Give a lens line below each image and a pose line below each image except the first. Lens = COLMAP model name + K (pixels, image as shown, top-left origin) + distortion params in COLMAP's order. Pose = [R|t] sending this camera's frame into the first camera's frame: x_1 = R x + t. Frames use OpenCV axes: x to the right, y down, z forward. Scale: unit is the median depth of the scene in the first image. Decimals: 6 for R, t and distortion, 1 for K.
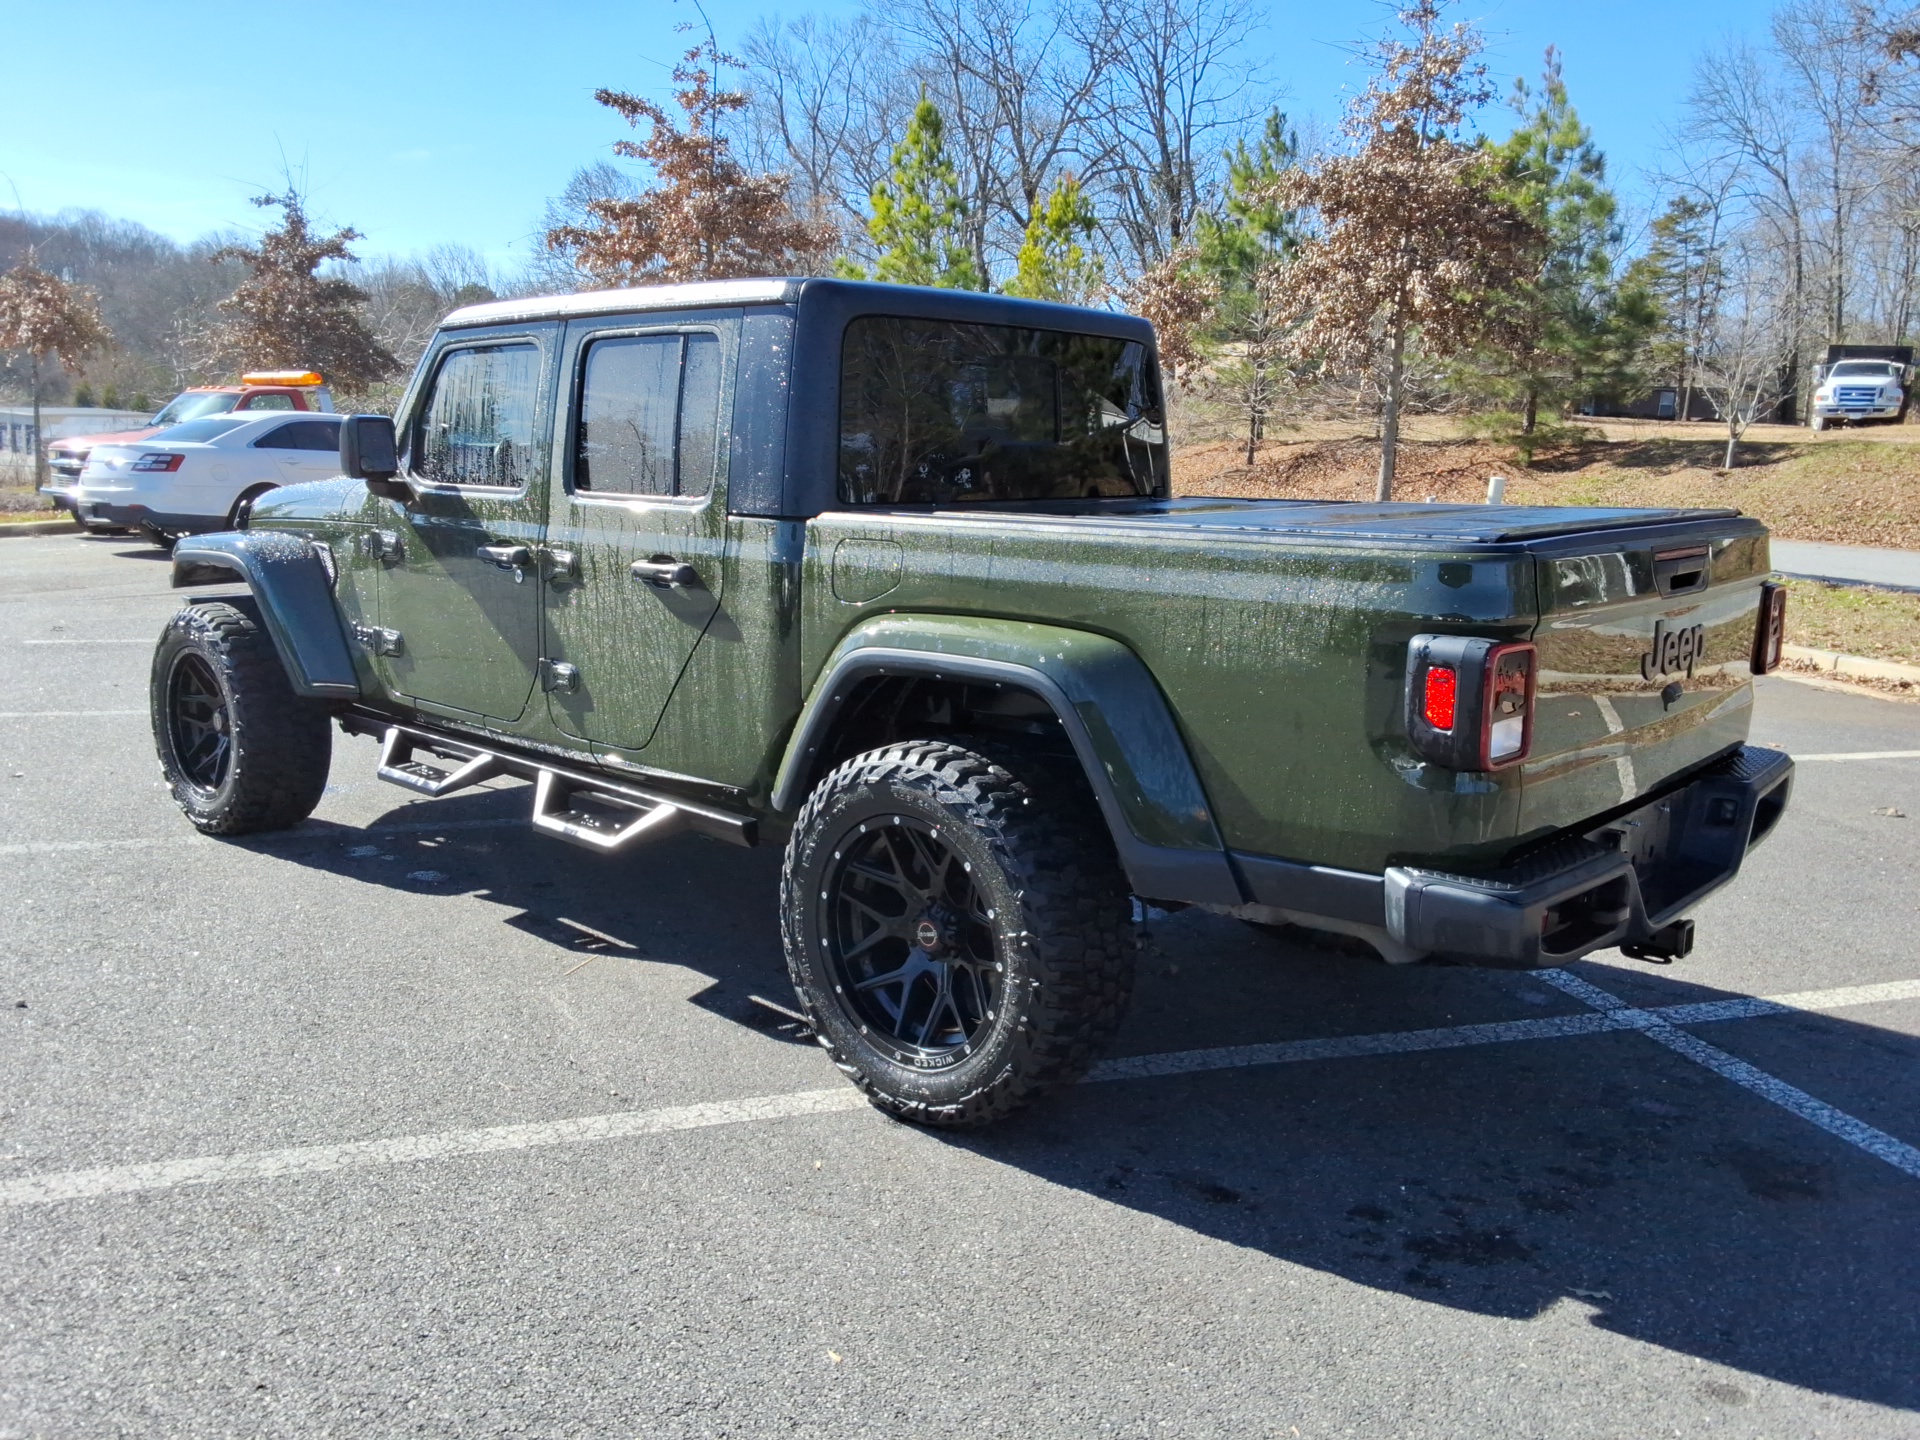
lens RADIAL K [[1531.0, 0, 960.1], [0, 1531.0, 716.5], [0, 0, 1]] dist [0.086516, -0.120910]
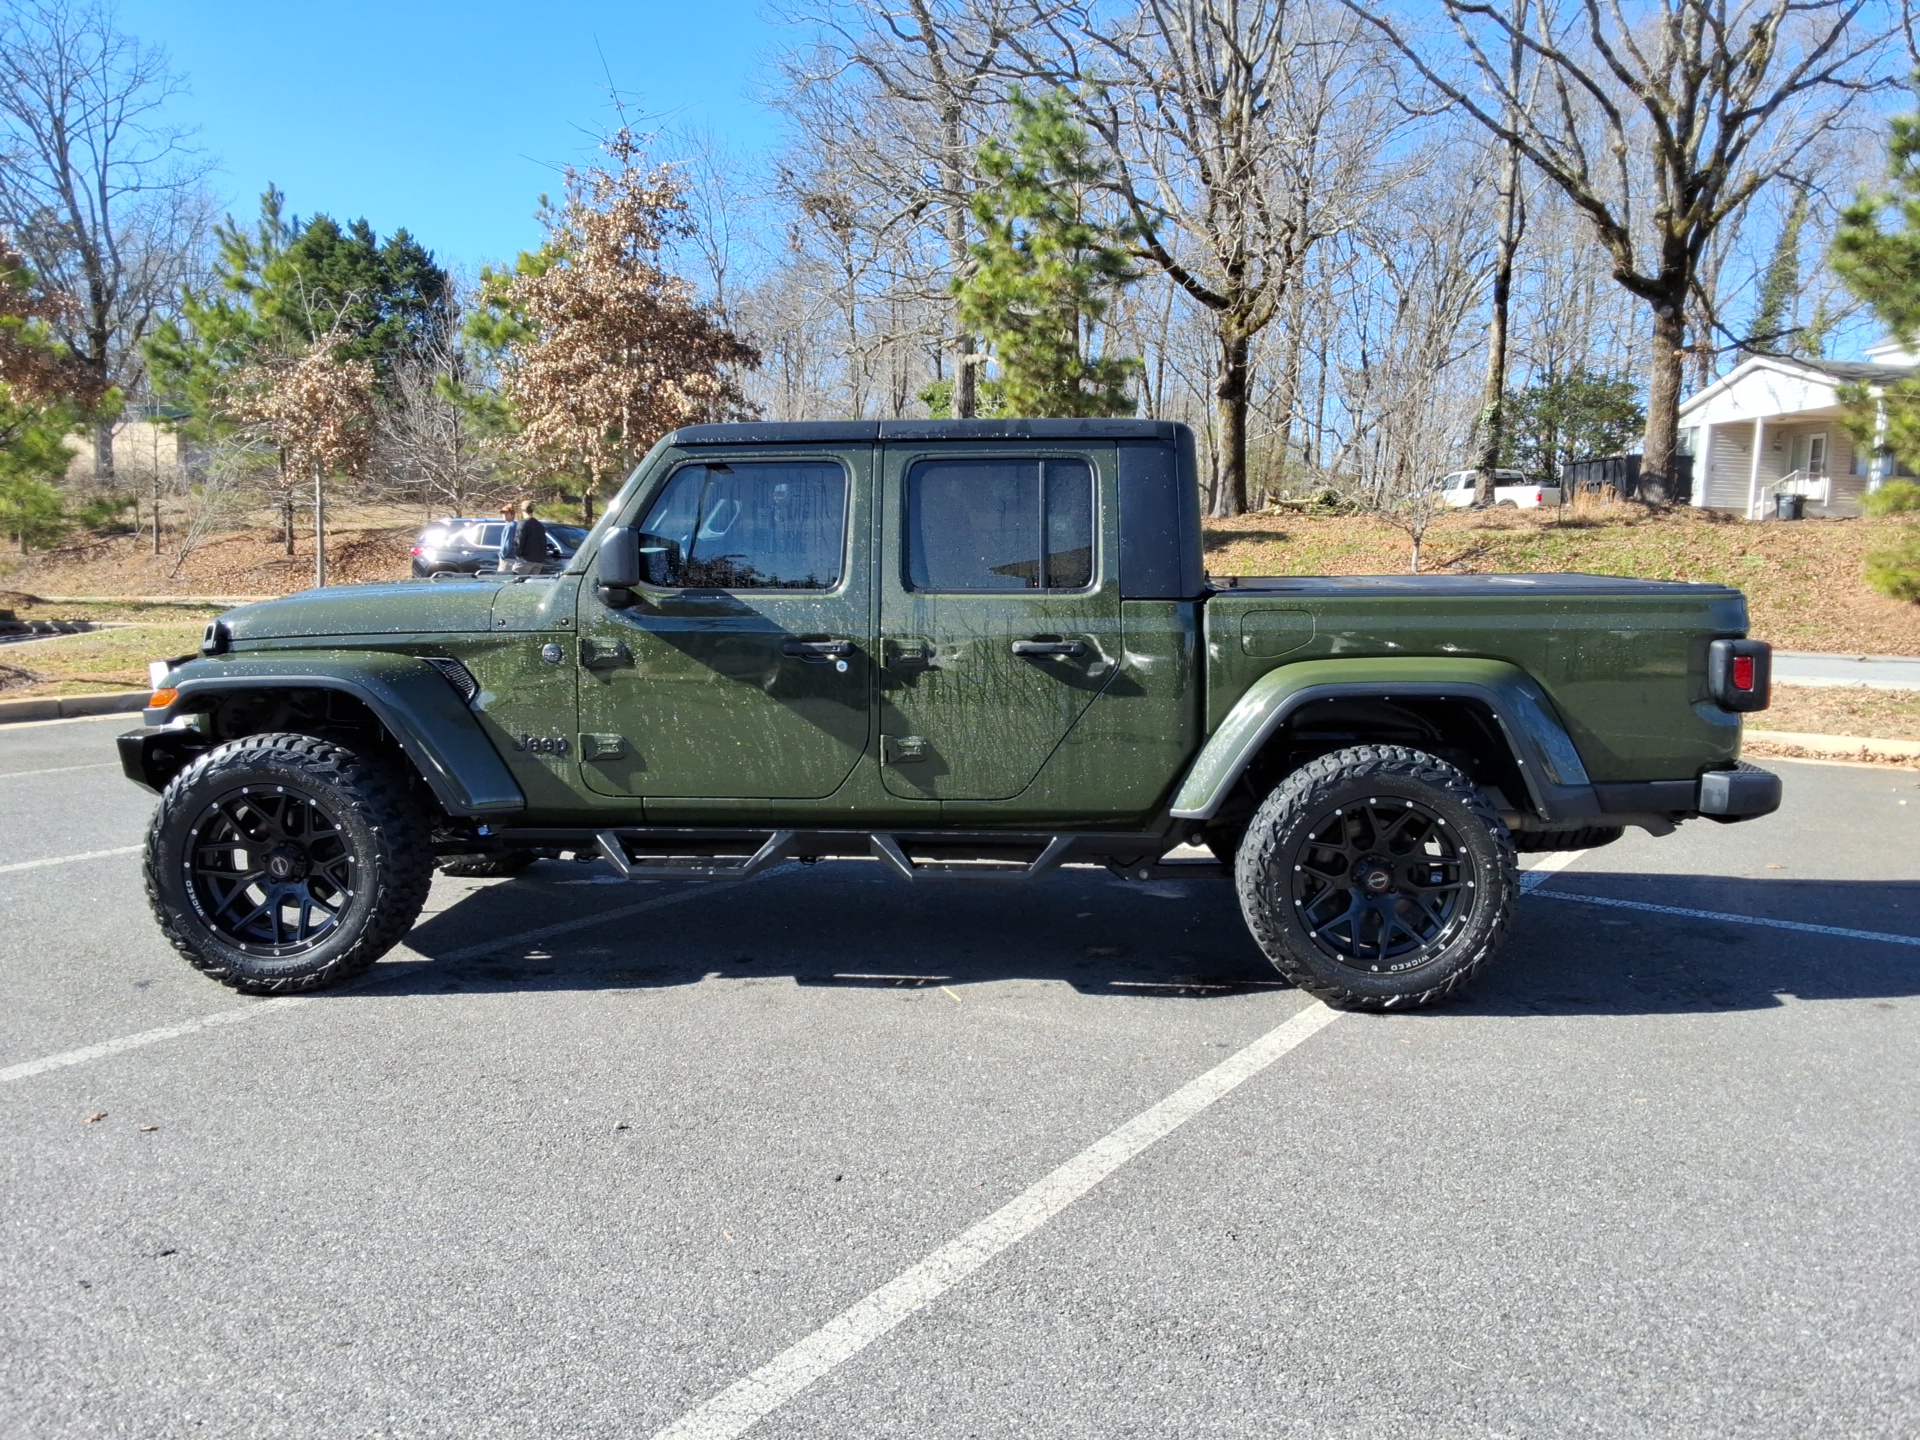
lens RADIAL K [[1531.0, 0, 970.3], [0, 1531.0, 725.4], [0, 0, 1]] dist [0.086516, -0.120910]
pose [[0.777810, -0.090060, 0.622013, -0.144815], [0.120772, 0.992653, -0.007297, -0.004506], [-0.616786, 0.080797, 0.782973, 0.011473]]
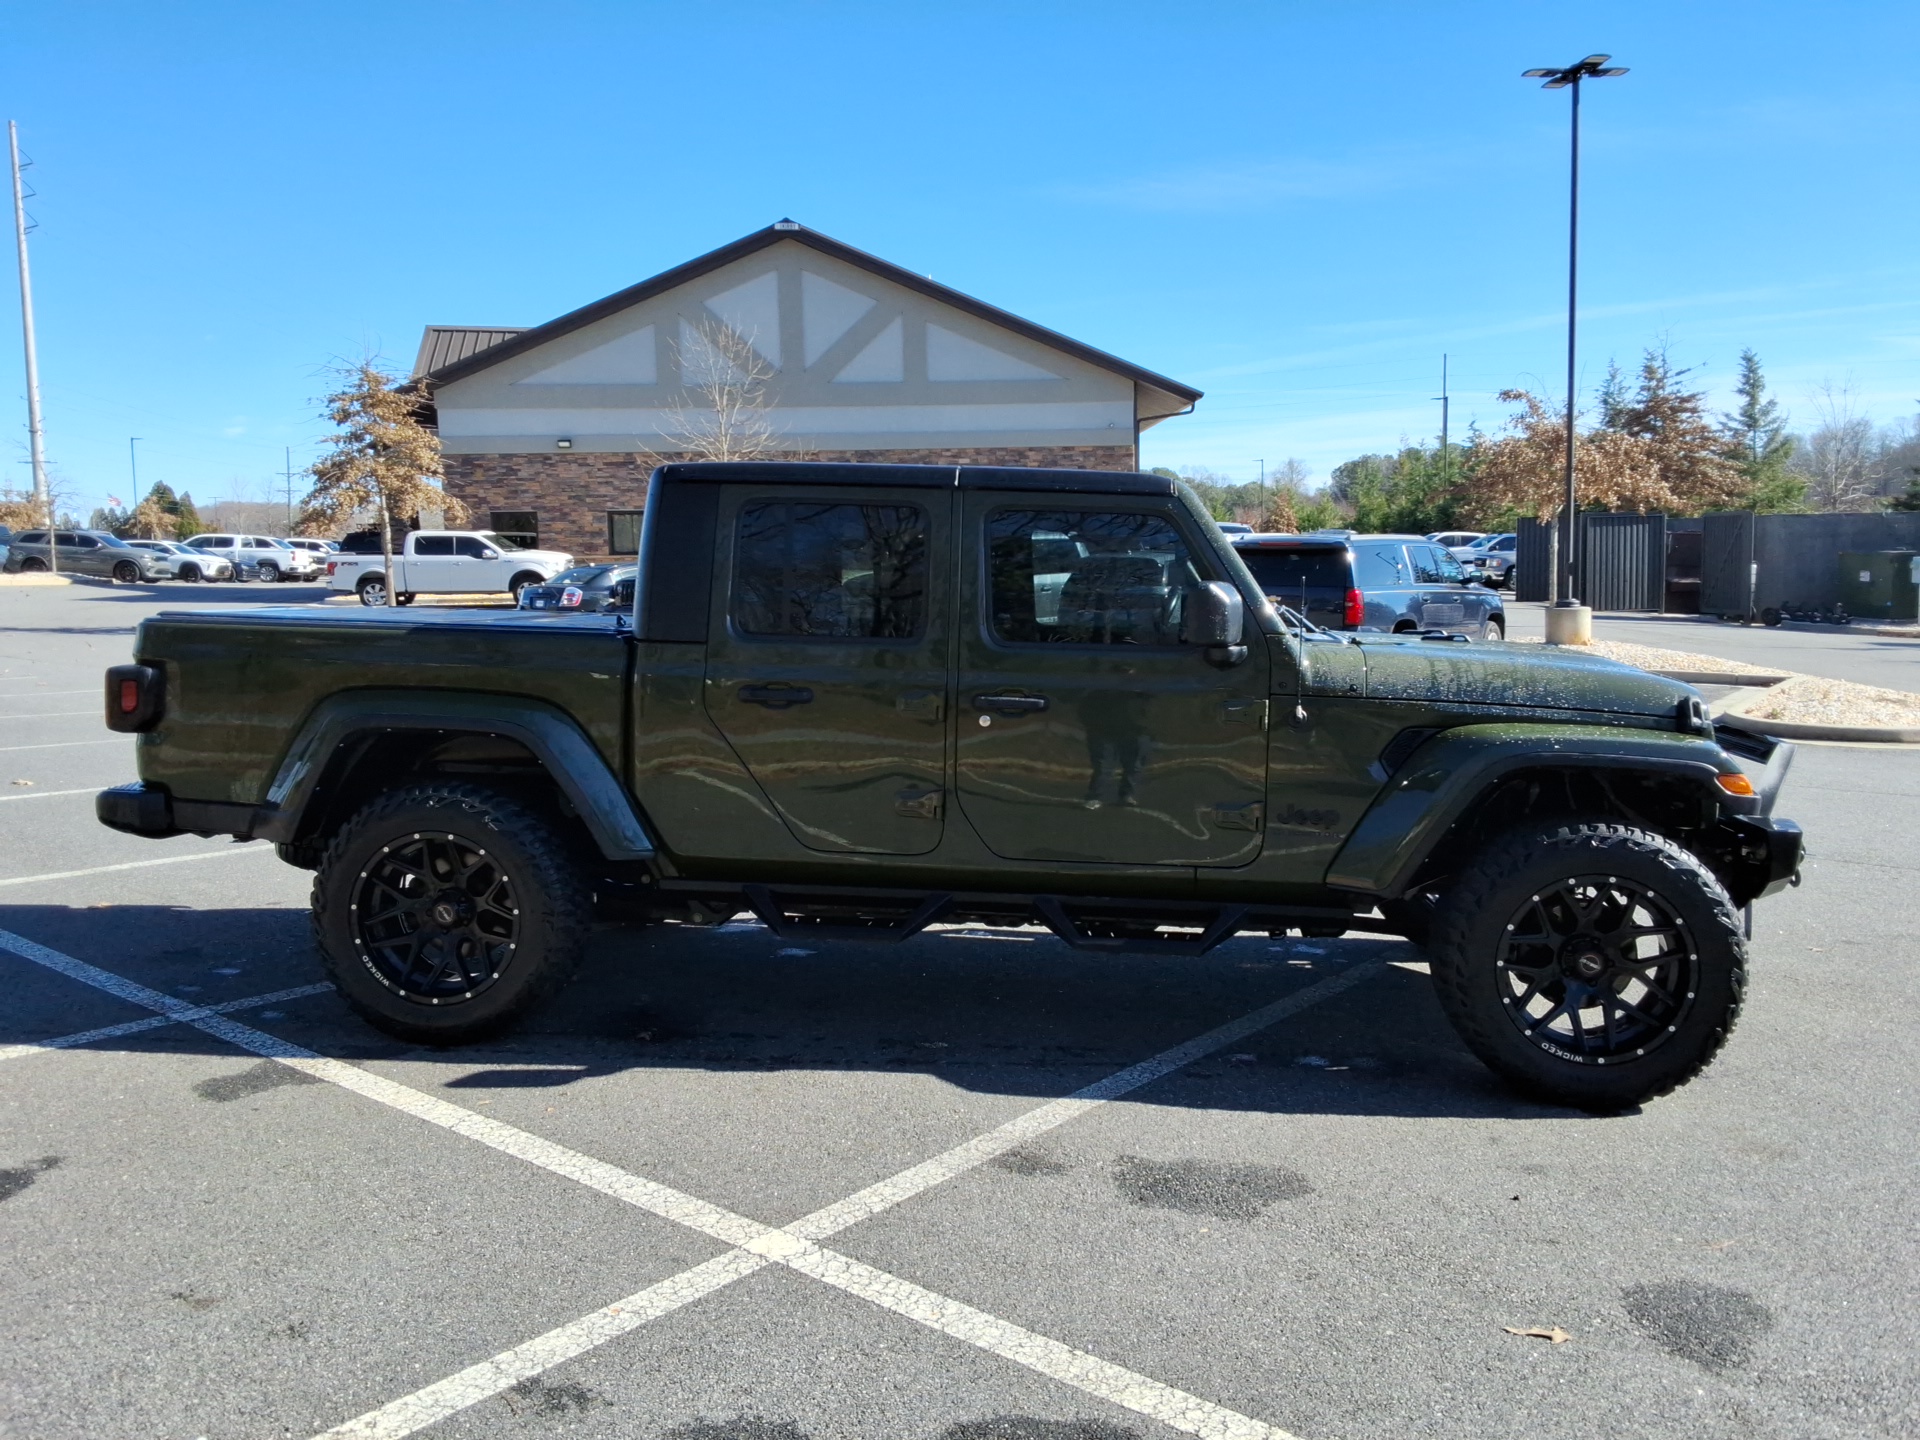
lens RADIAL K [[1531.0, 0, 987.7], [0, 1531.0, 716.9], [0, 0, 1]] dist [0.086516, -0.120910]
pose [[-0.817597, 0.024870, -0.575254, 0.092216], [-0.129999, 0.965297, 0.226498, -0.060866], [0.560924, 0.259967, -0.785991, 0.337835]]
